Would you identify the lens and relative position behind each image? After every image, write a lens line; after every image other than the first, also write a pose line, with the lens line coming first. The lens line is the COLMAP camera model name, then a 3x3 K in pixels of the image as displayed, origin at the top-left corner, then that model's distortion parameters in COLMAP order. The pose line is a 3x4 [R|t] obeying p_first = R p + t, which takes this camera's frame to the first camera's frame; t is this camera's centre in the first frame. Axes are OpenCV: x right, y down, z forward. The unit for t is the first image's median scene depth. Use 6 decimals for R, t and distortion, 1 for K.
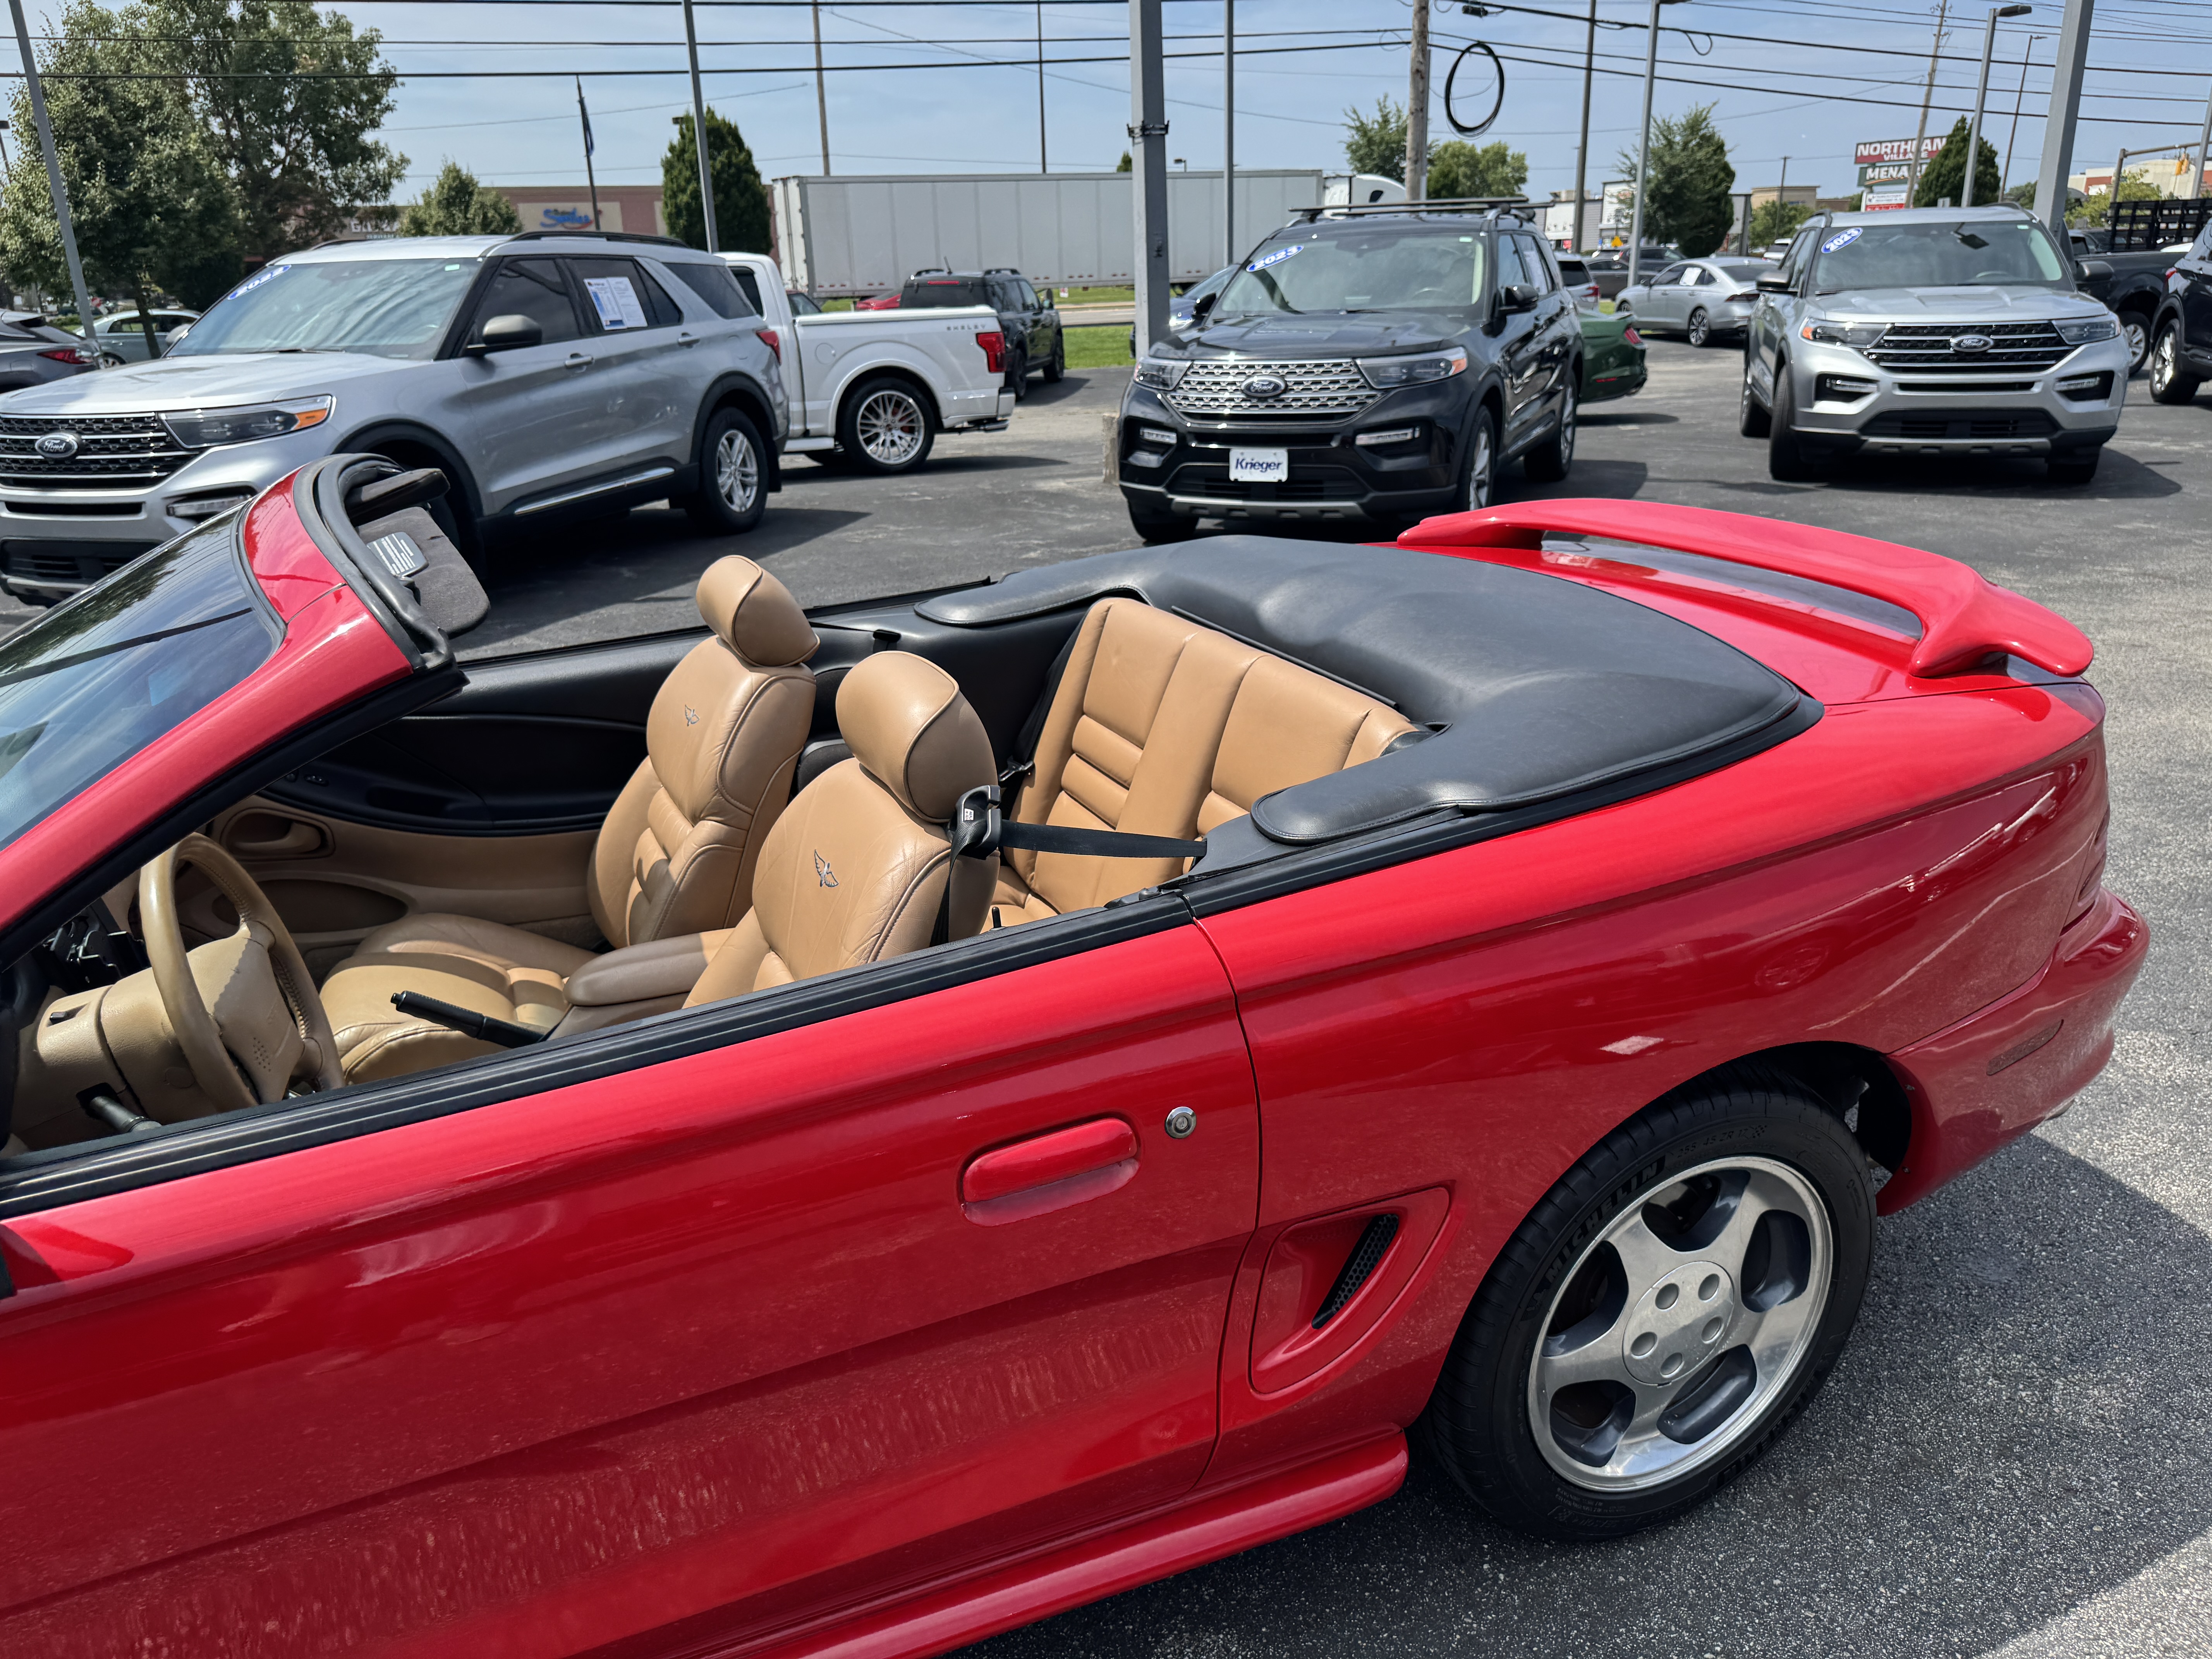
lens RADIAL K [[1571.1, 0, 1099.0], [0, 1571.1, 850.5], [0, 0, 1]] dist [0.020916, -0.031349]
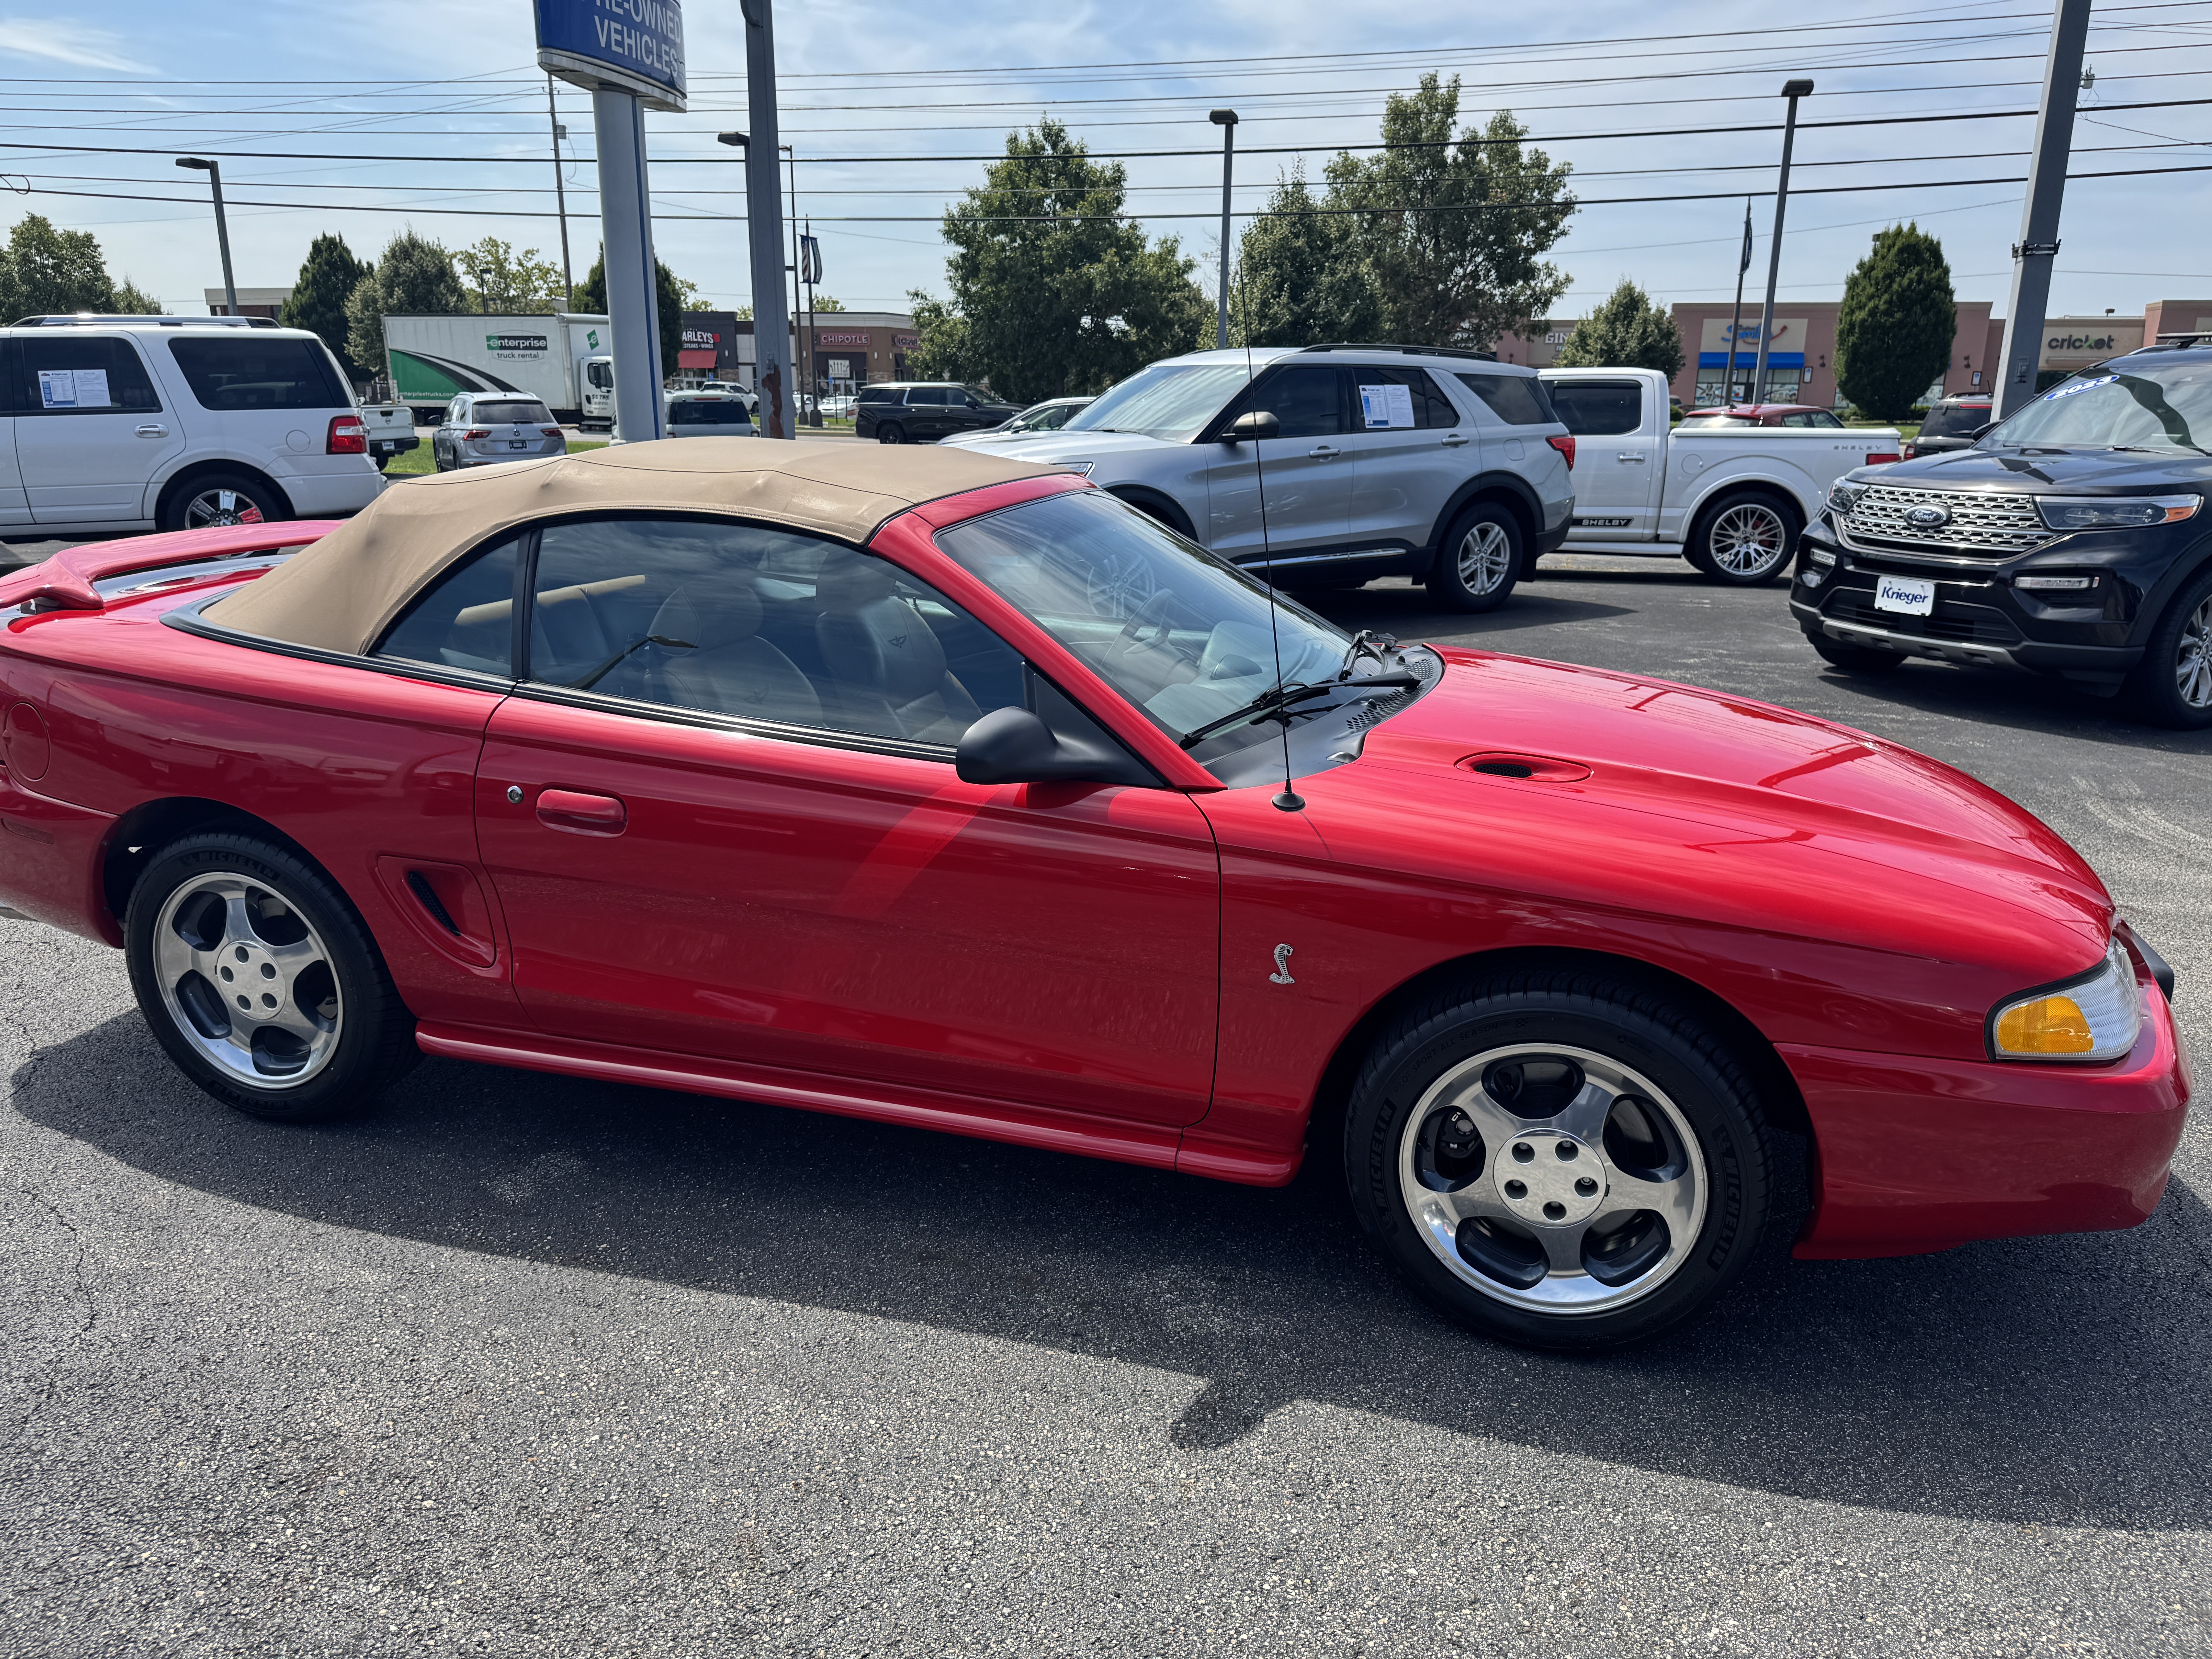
lens RADIAL K [[1571.1, 0, 1098.2], [0, 1571.1, 828.2], [0, 0, 1]] dist [0.020916, -0.031349]
pose [[0.761699, 0.205610, -0.614442, 0.303559], [-0.251757, 0.967719, 0.011734, -0.001171], [0.597020, 0.145752, 0.788874, -0.009185]]
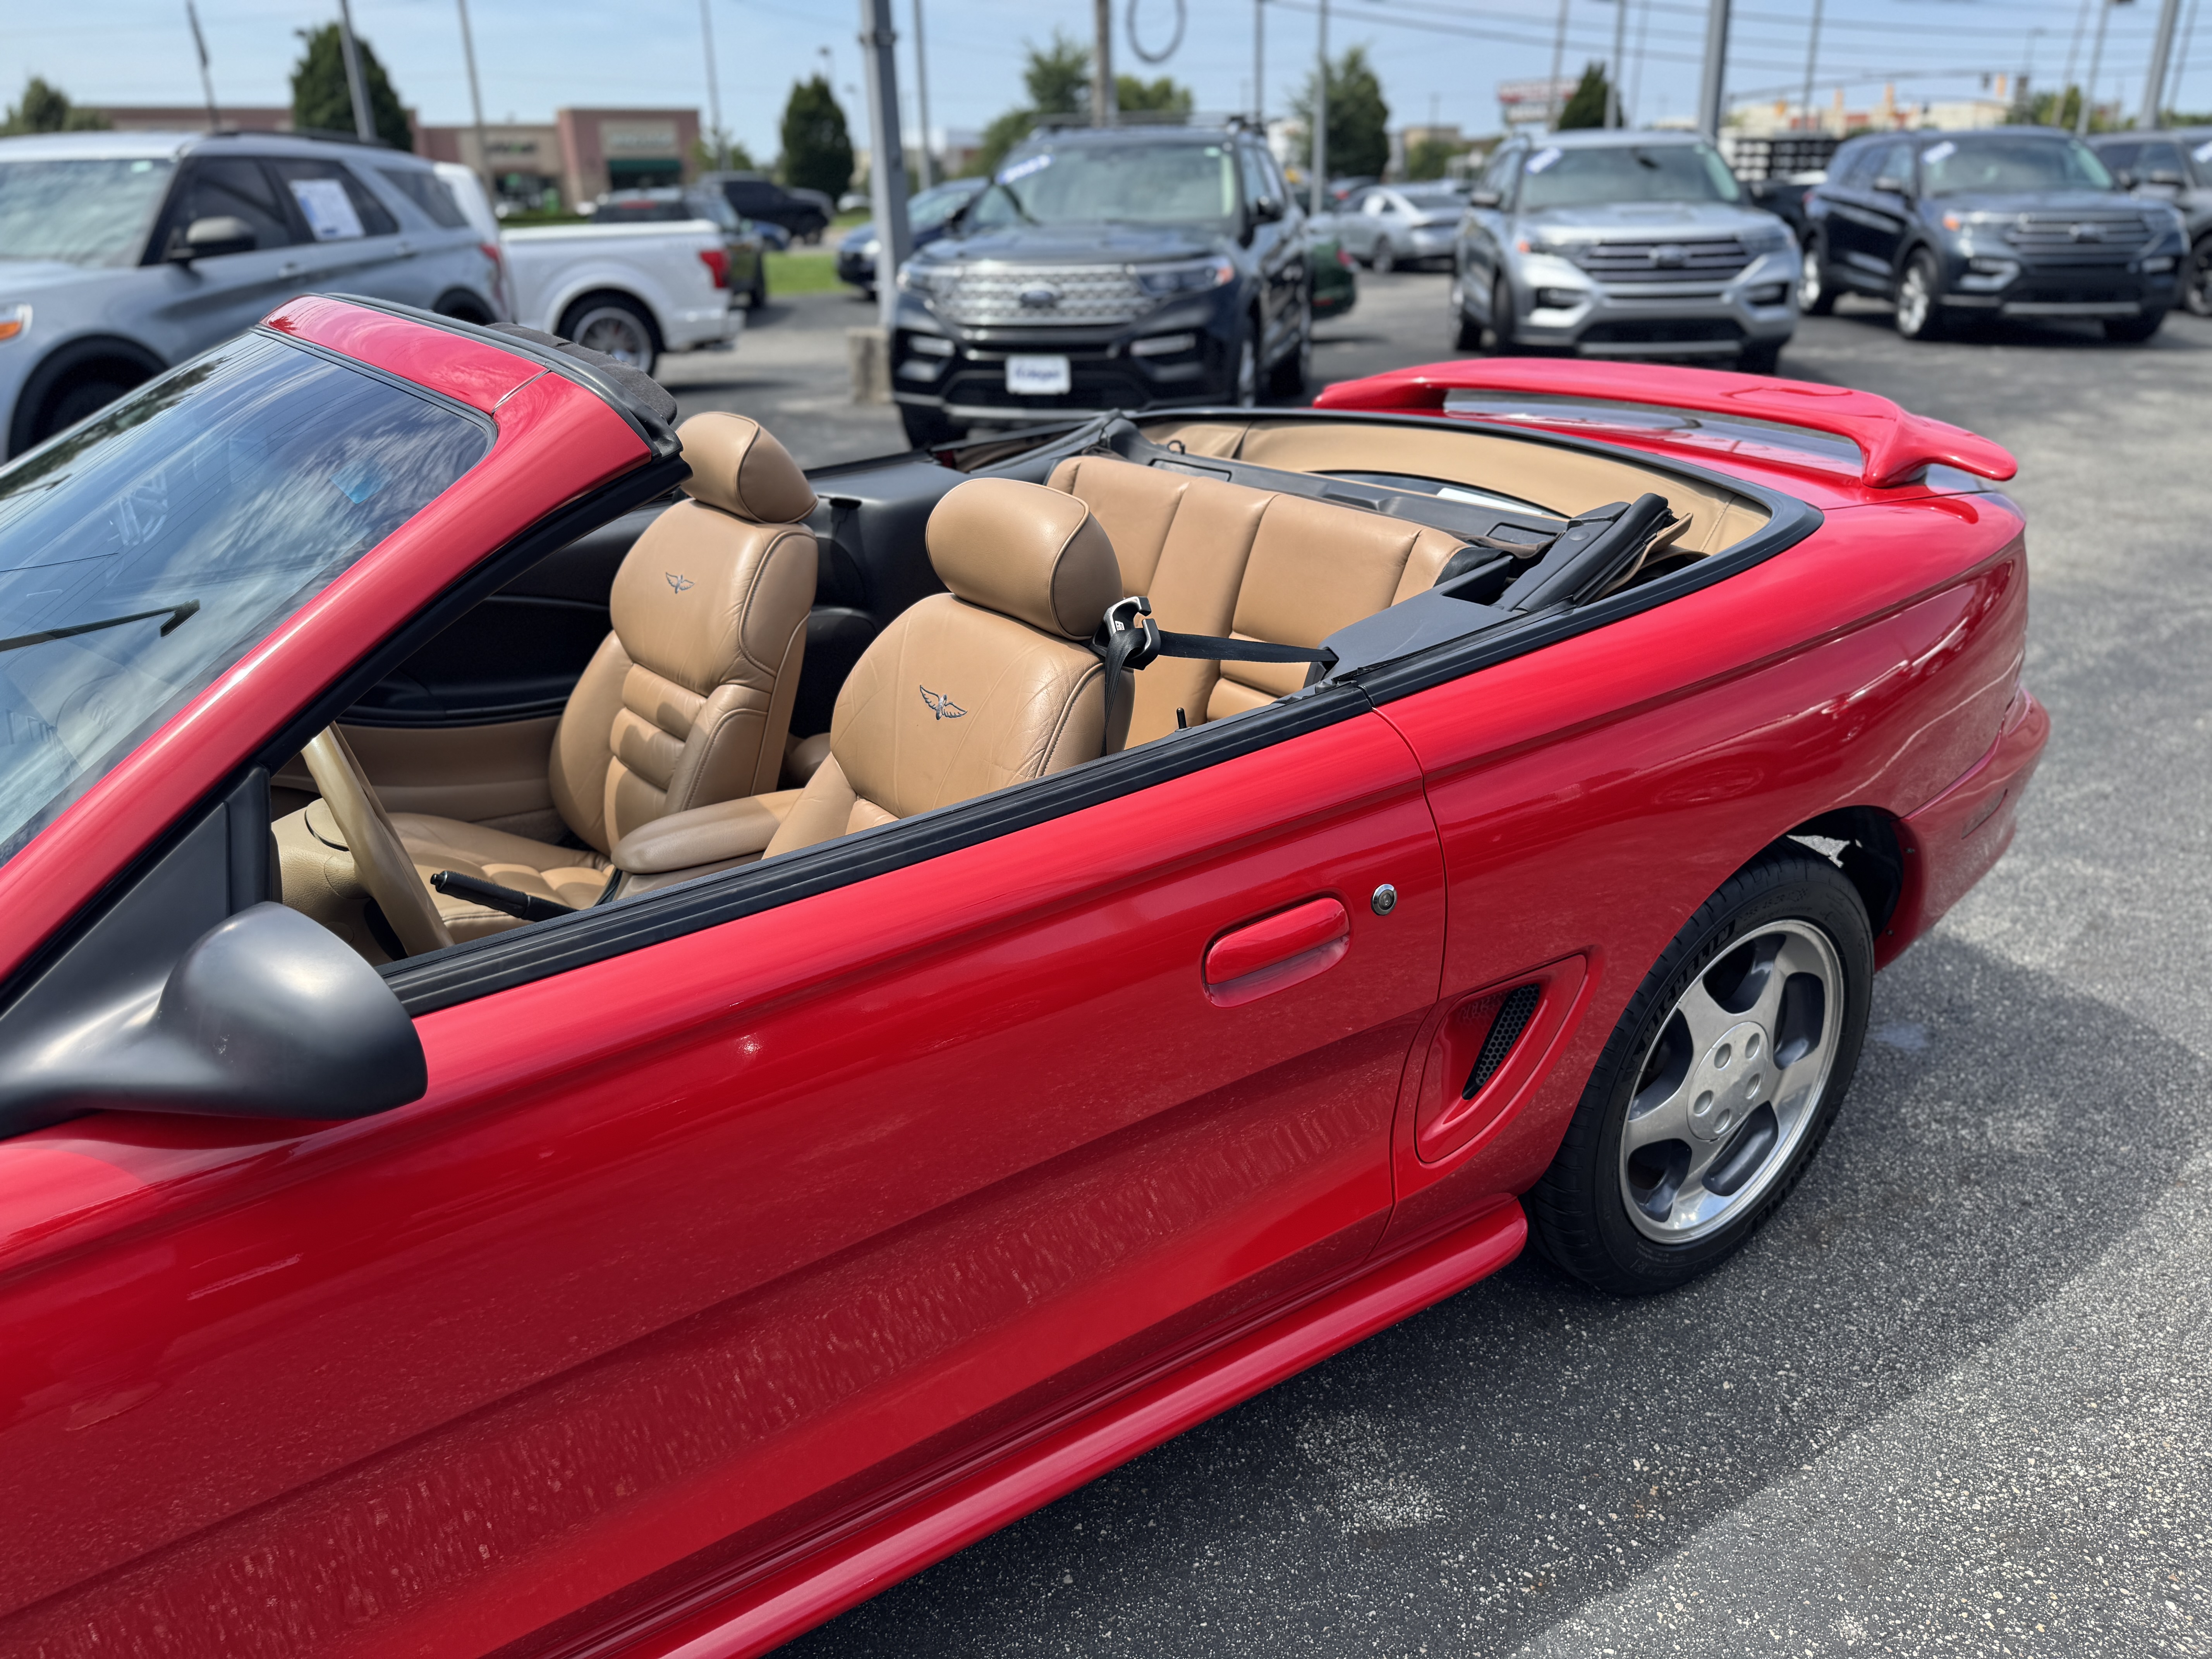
lens RADIAL K [[1571.1, 0, 1107.9], [0, 1571.1, 840.9], [0, 0, 1]] dist [0.020916, -0.031349]
pose [[0.980579, -0.068520, 0.183767, -0.051949], [0.062719, 0.997338, 0.037201, 0.013959], [-0.185827, -0.024953, 0.982266, 0.002232]]
